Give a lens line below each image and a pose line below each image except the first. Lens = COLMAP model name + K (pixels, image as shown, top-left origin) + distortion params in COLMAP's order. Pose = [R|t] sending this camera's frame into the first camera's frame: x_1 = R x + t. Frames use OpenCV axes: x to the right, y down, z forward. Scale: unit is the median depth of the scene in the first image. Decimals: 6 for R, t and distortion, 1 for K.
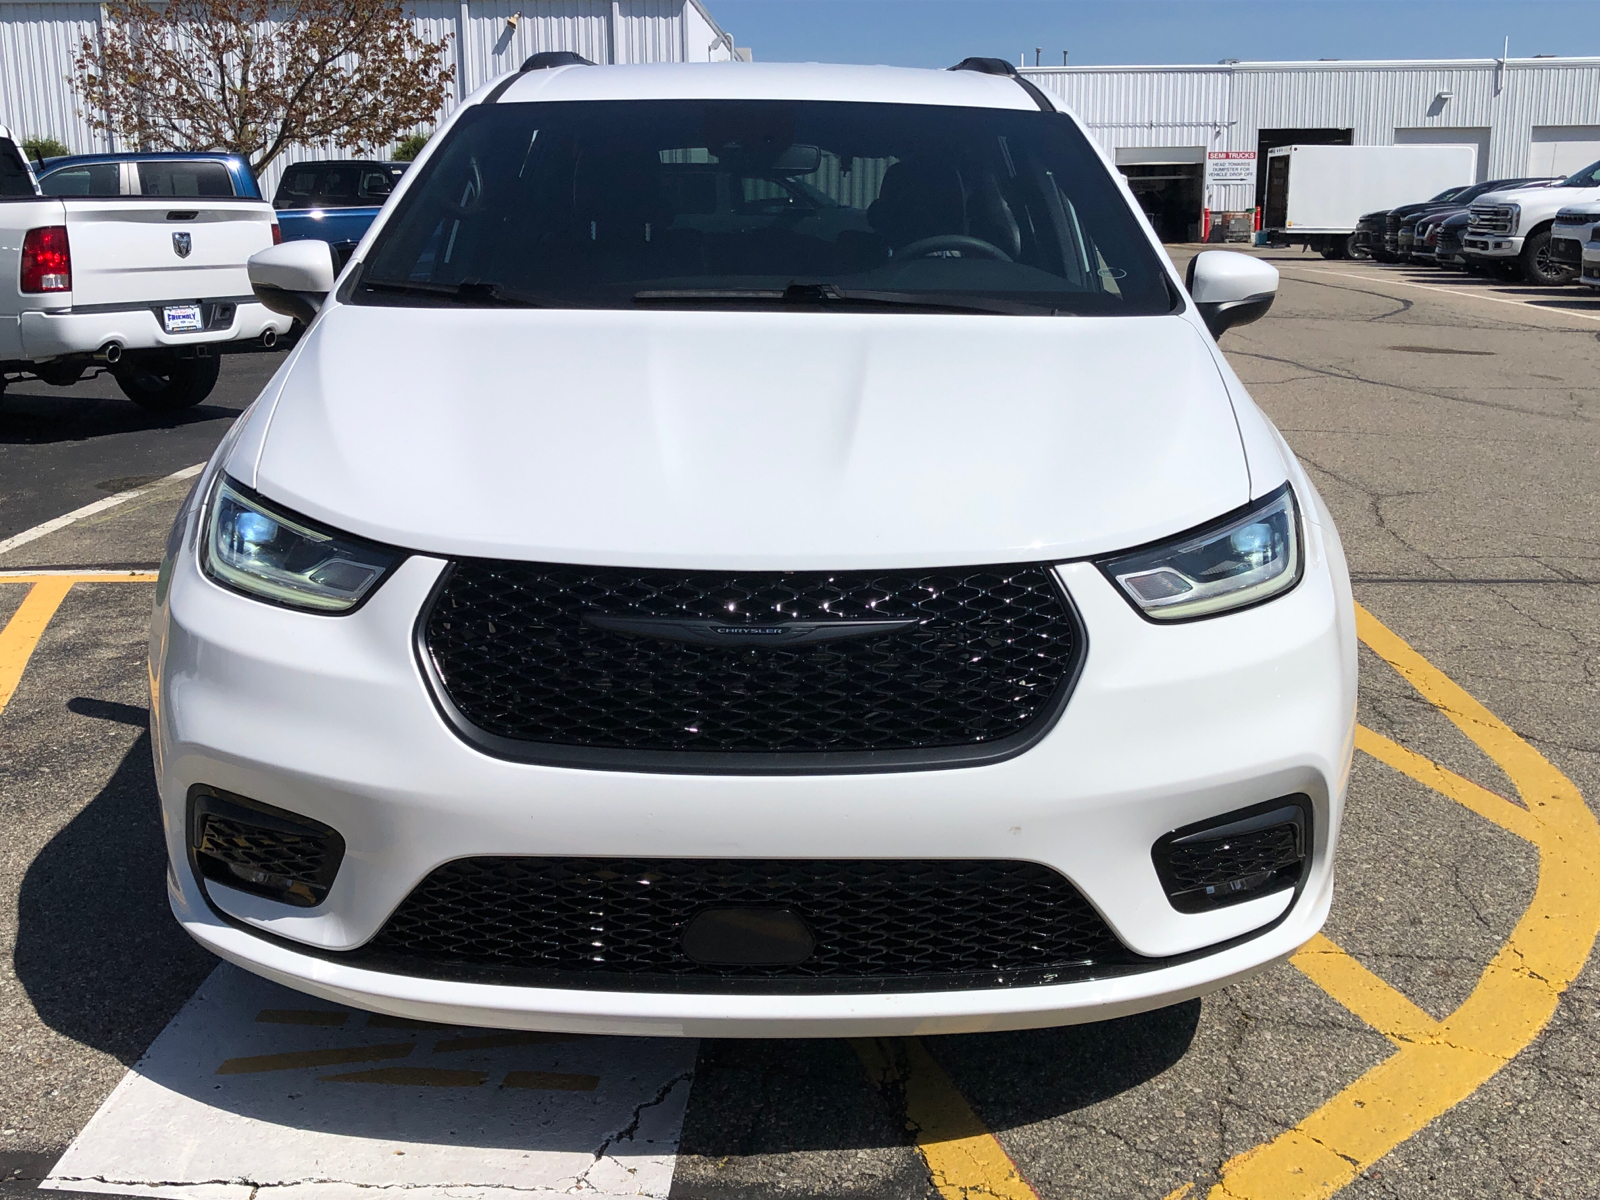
lens RADIAL K [[1691.2, 0, 802.8], [0, 1691.2, 595.3], [0, 0, 1]] dist [0.017772, 0.000000]
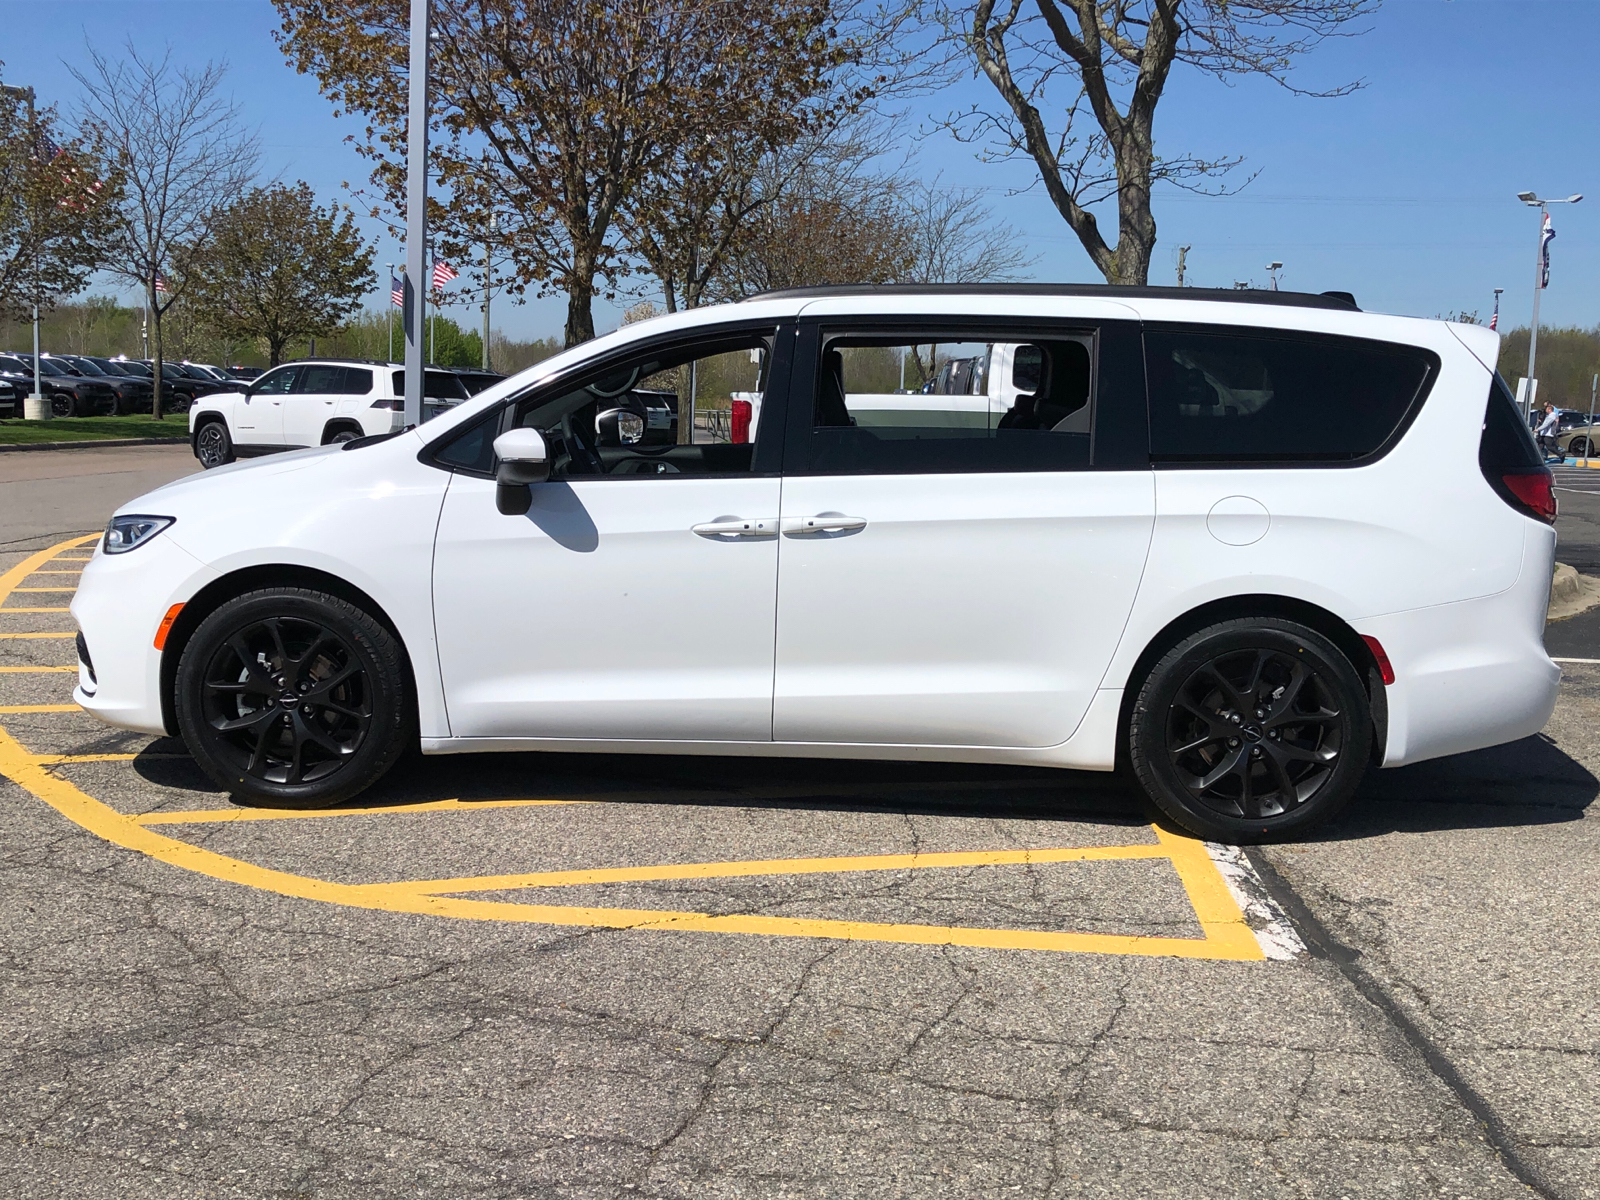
lens RADIAL K [[1691.2, 0, 796.5], [0, 1691.2, 599.3], [0, 0, 1]] dist [0.017772, 0.000000]
pose [[-0.049151, 0.130819, -0.990187, 2.307257], [-0.248628, 0.958576, 0.138984, -0.447711], [0.967351, 0.253020, -0.014590, 1.795429]]
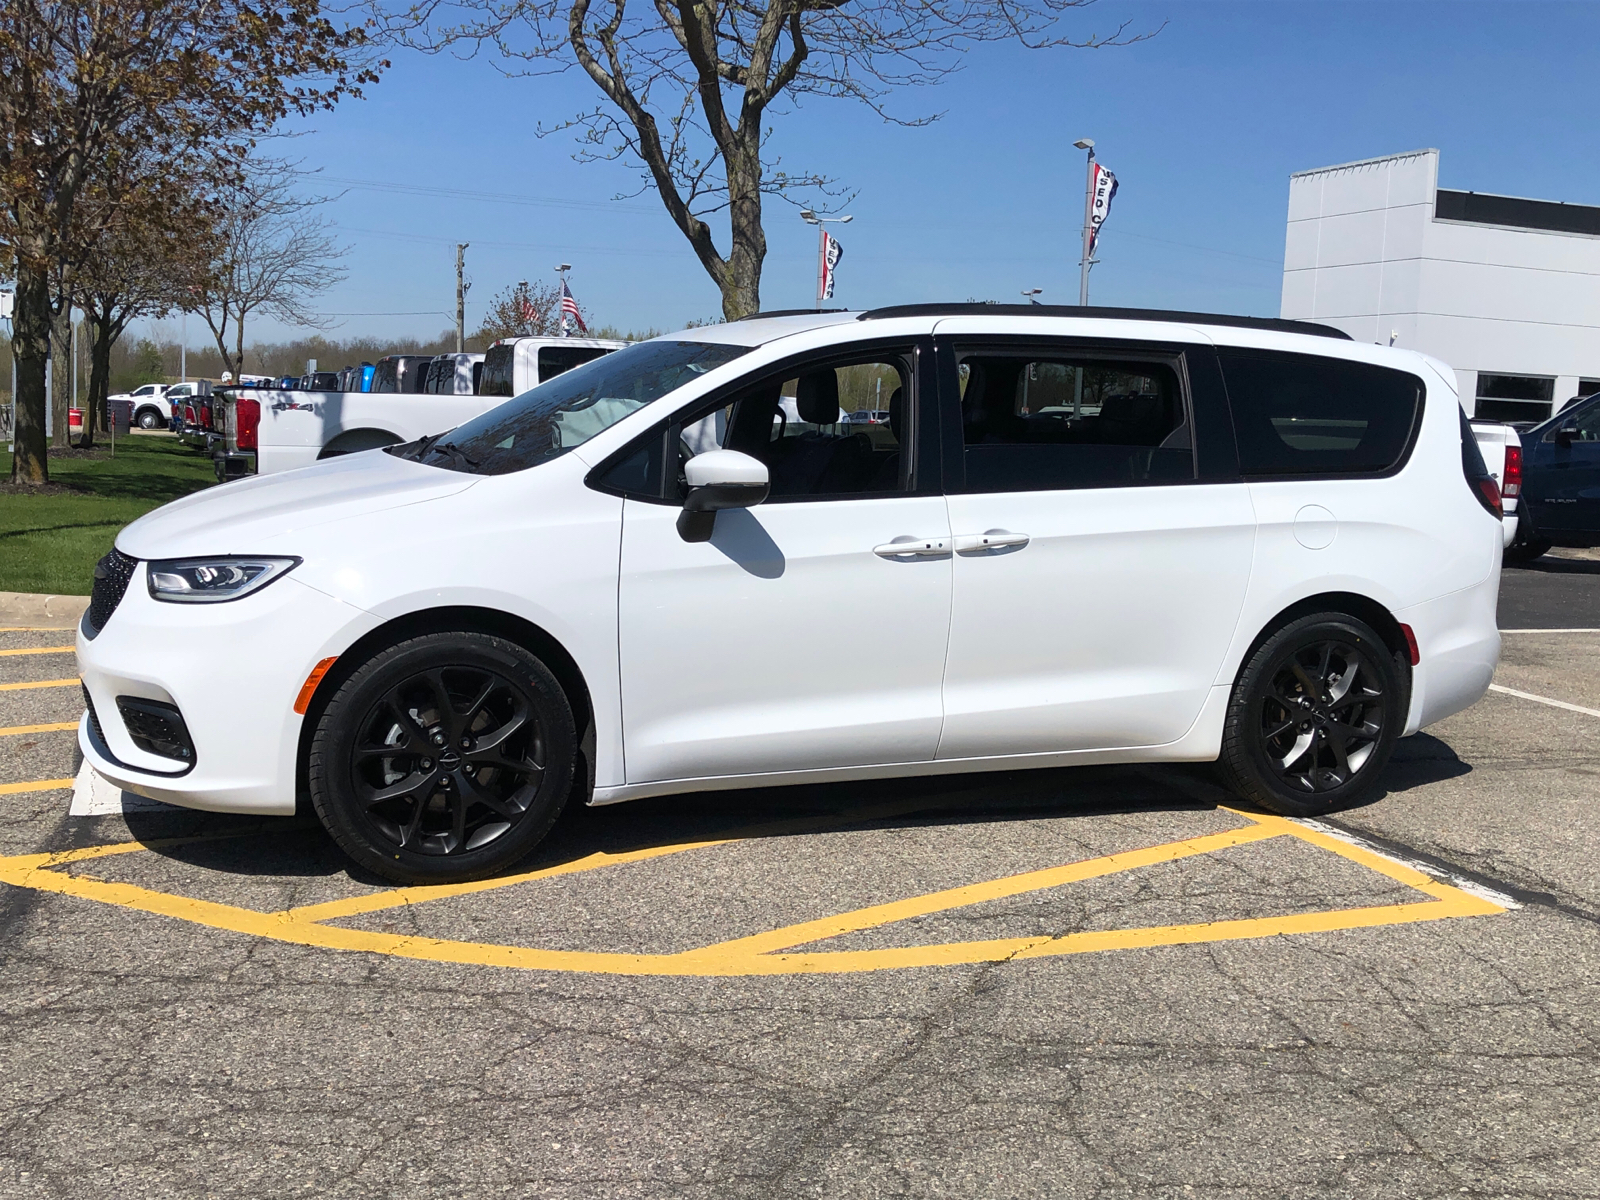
lens RADIAL K [[1691.2, 0, 805.2], [0, 1691.2, 590.3], [0, 0, 1]] dist [0.017772, 0.000000]
pose [[0.386767, 0.121241, -0.914173, 2.091003], [-0.242675, 0.969761, 0.025943, -0.206687], [0.889674, 0.211813, 0.404494, 0.776054]]
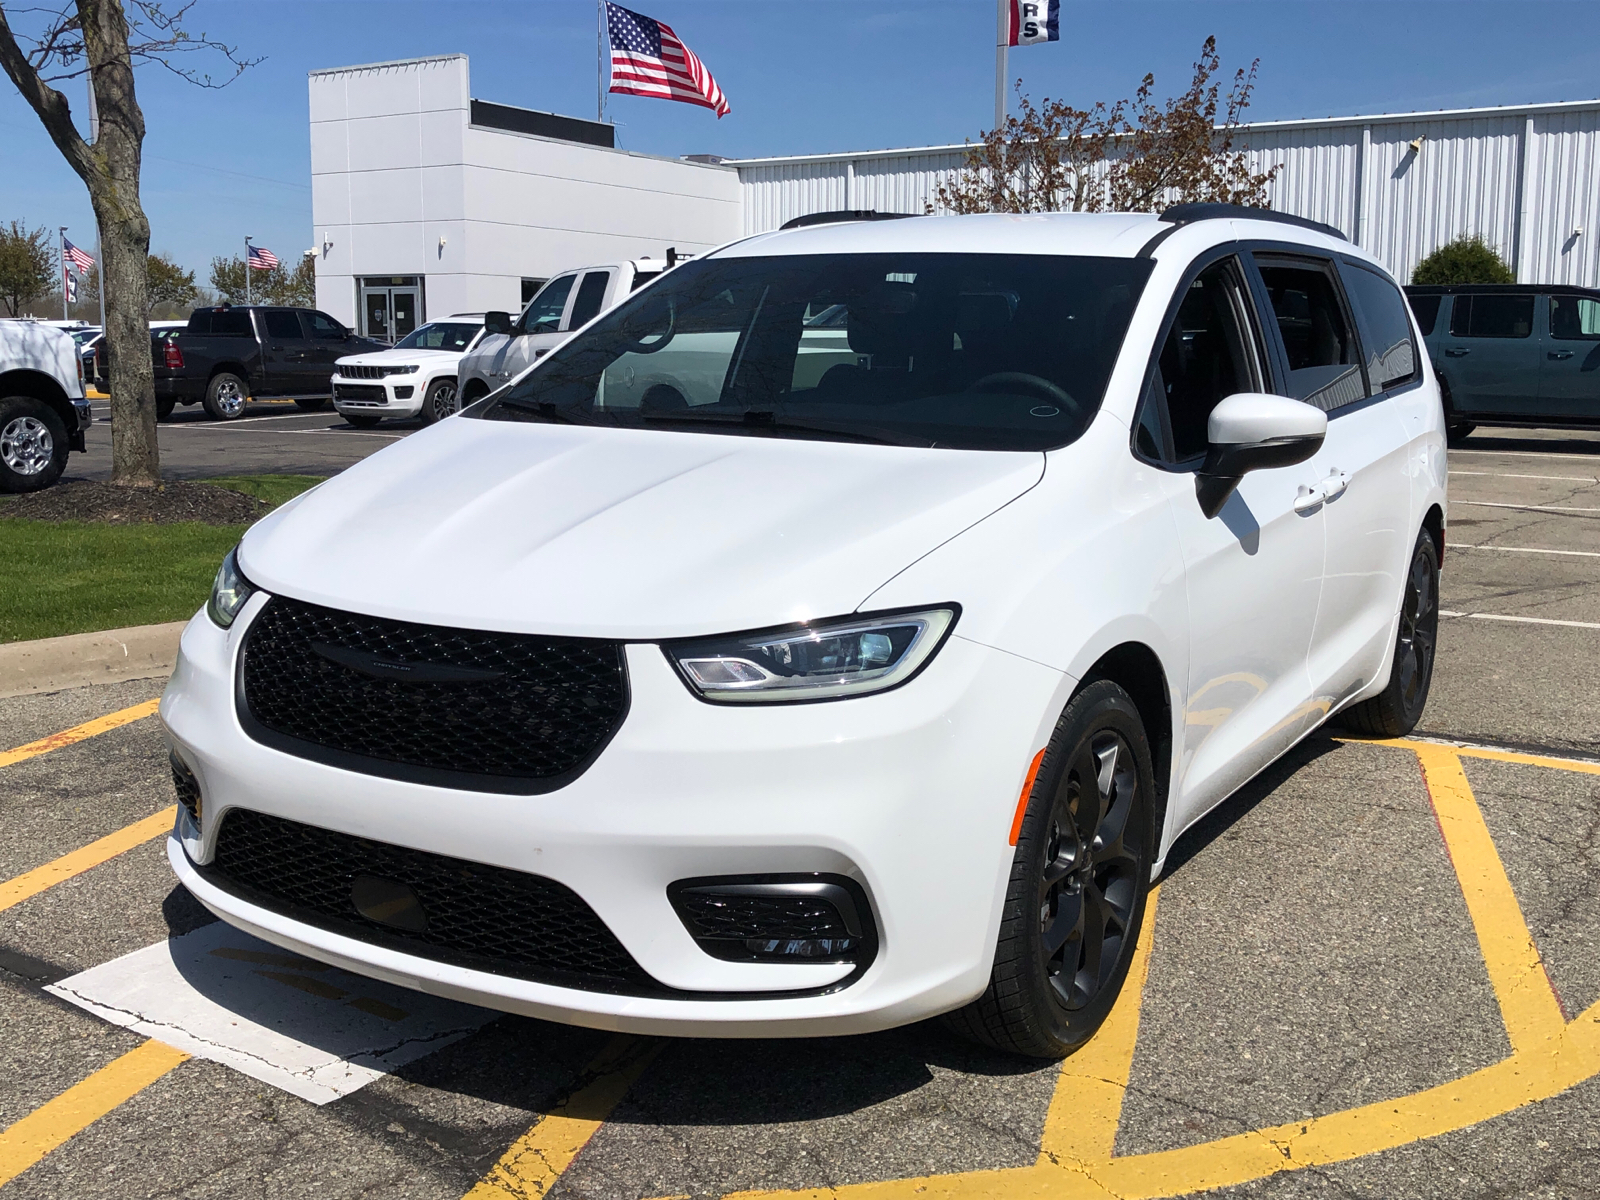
lens RADIAL K [[1691.2, 0, 793.7], [0, 1691.2, 604.5], [0, 0, 1]] dist [0.017772, 0.000000]
pose [[0.853319, 0.089591, -0.513634, 0.761705], [-0.122440, 0.992011, -0.030382, -0.020492], [0.506808, 0.088815, 0.857471, 0.018611]]
